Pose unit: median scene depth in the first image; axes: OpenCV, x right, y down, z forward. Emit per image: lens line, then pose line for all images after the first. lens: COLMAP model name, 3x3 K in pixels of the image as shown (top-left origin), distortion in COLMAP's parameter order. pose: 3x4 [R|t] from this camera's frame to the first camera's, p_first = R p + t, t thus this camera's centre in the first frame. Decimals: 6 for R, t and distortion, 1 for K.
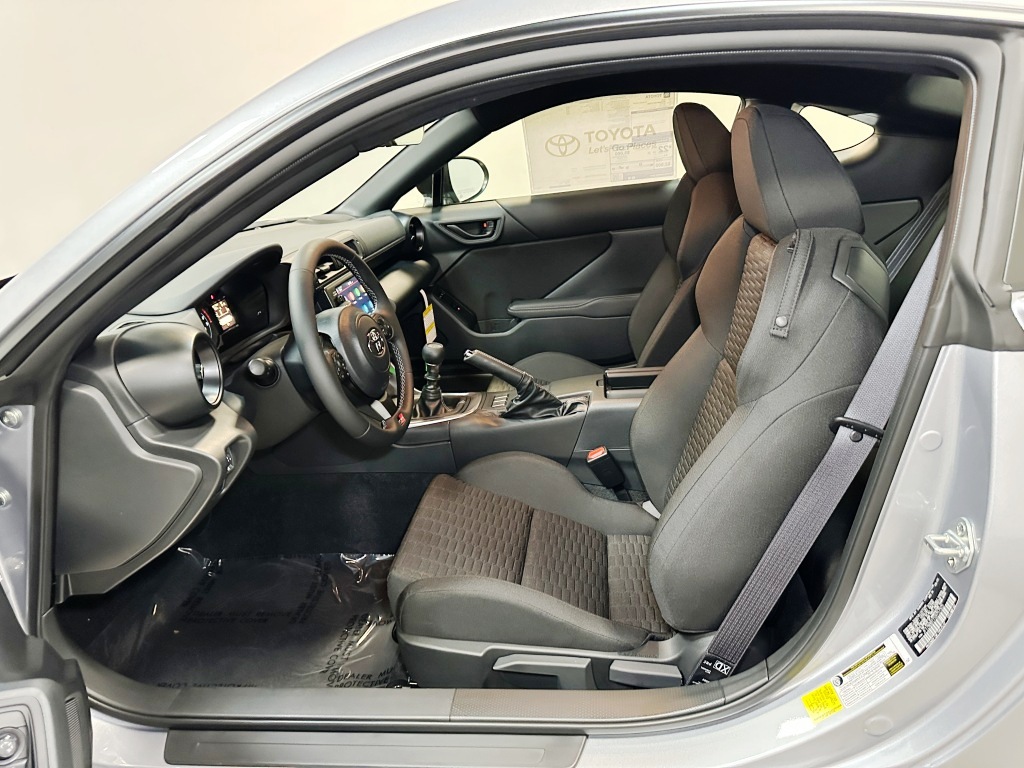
lens RADIAL K [[727.5, 0, 515.5], [0, 727.5, 389.1], [0, 0, 1]] dist [0.028437, -0.042057]
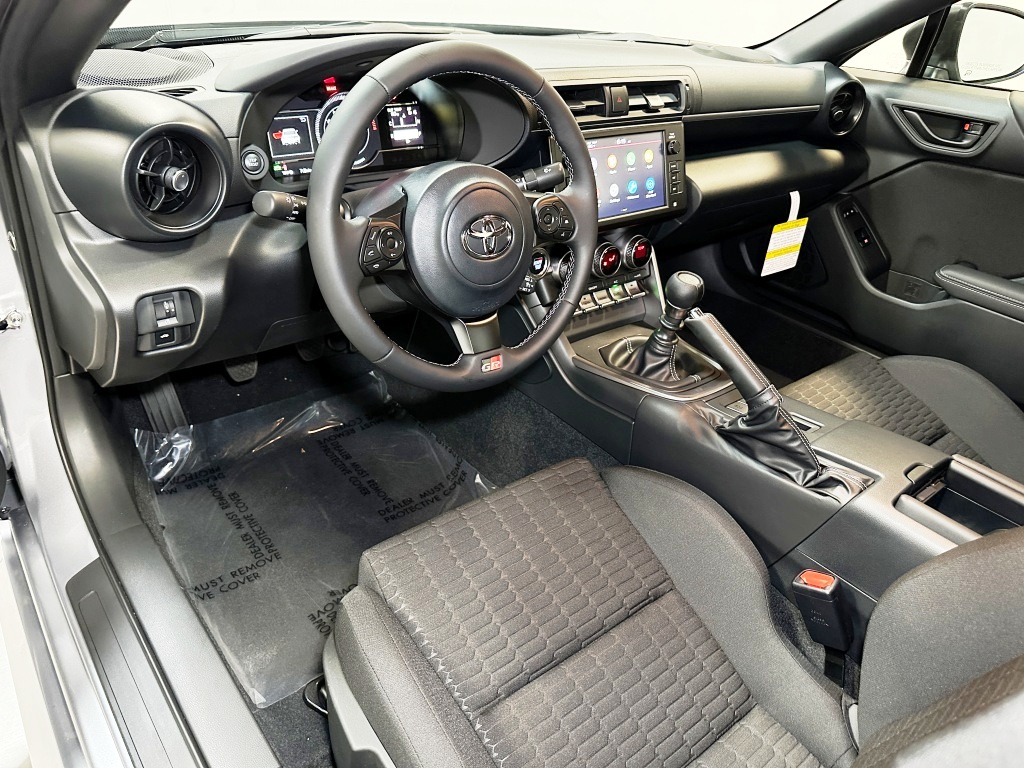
lens RADIAL K [[727.5, 0, 512.5], [0, 727.5, 384.6], [0, 0, 1]] dist [0.028437, -0.042057]
pose [[0.696358, 0.479132, -0.534339, 0.169516], [-0.369469, 0.877610, 0.305439, -0.119414], [0.615287, -0.015273, 0.788155, 0.415396]]
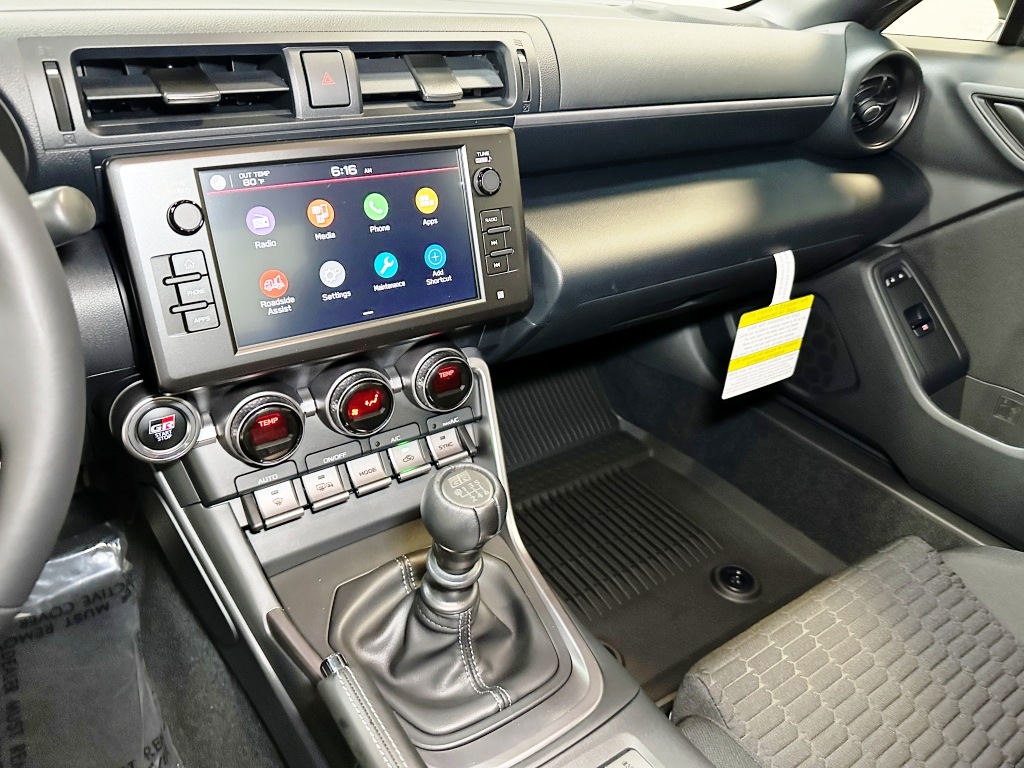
lens RADIAL K [[727.5, 0, 508.2], [0, 727.5, 379.0], [0, 0, 1]] dist [0.028437, -0.042057]
pose [[0.631689, 0.482973, -0.606388, 0.045857], [-0.359544, 0.875522, 0.322785, -0.195870], [0.686802, 0.014123, 0.726707, 0.837813]]
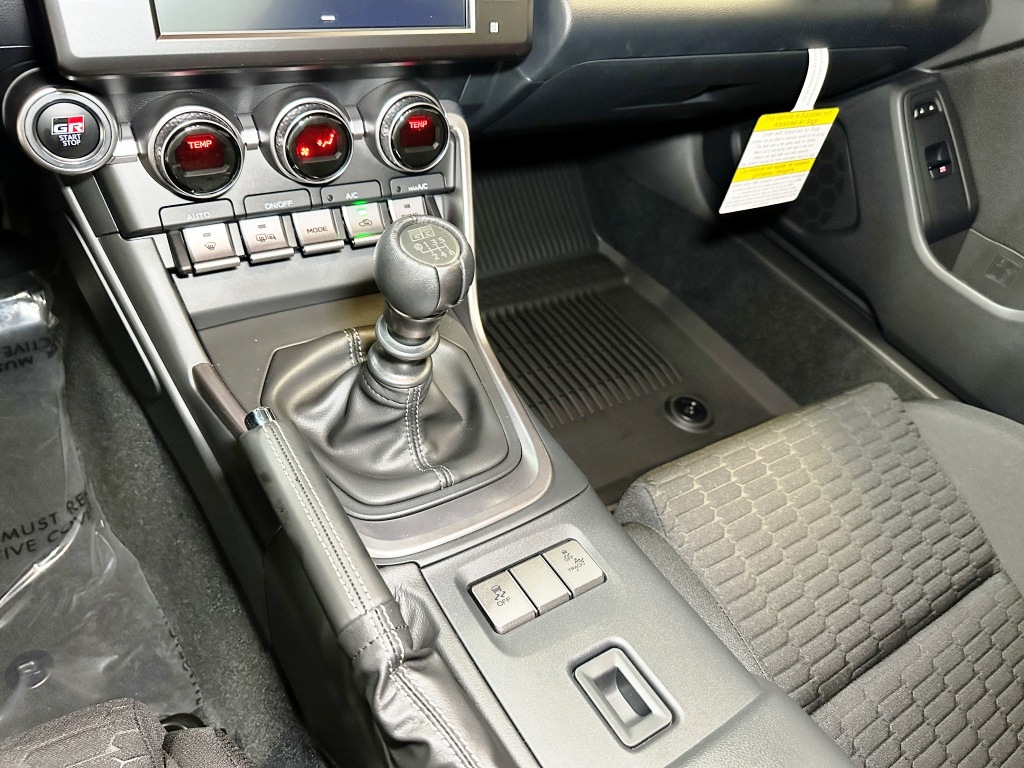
lens RADIAL K [[727.5, 0, 515.5], [0, 727.5, 381.3], [0, 0, 1]] dist [0.028437, -0.042057]
pose [[0.589820, 0.677789, -0.438992, 0.039237], [-0.482028, 0.731654, 0.482007, -0.157363], [0.647889, -0.072691, 0.758258, 0.865093]]
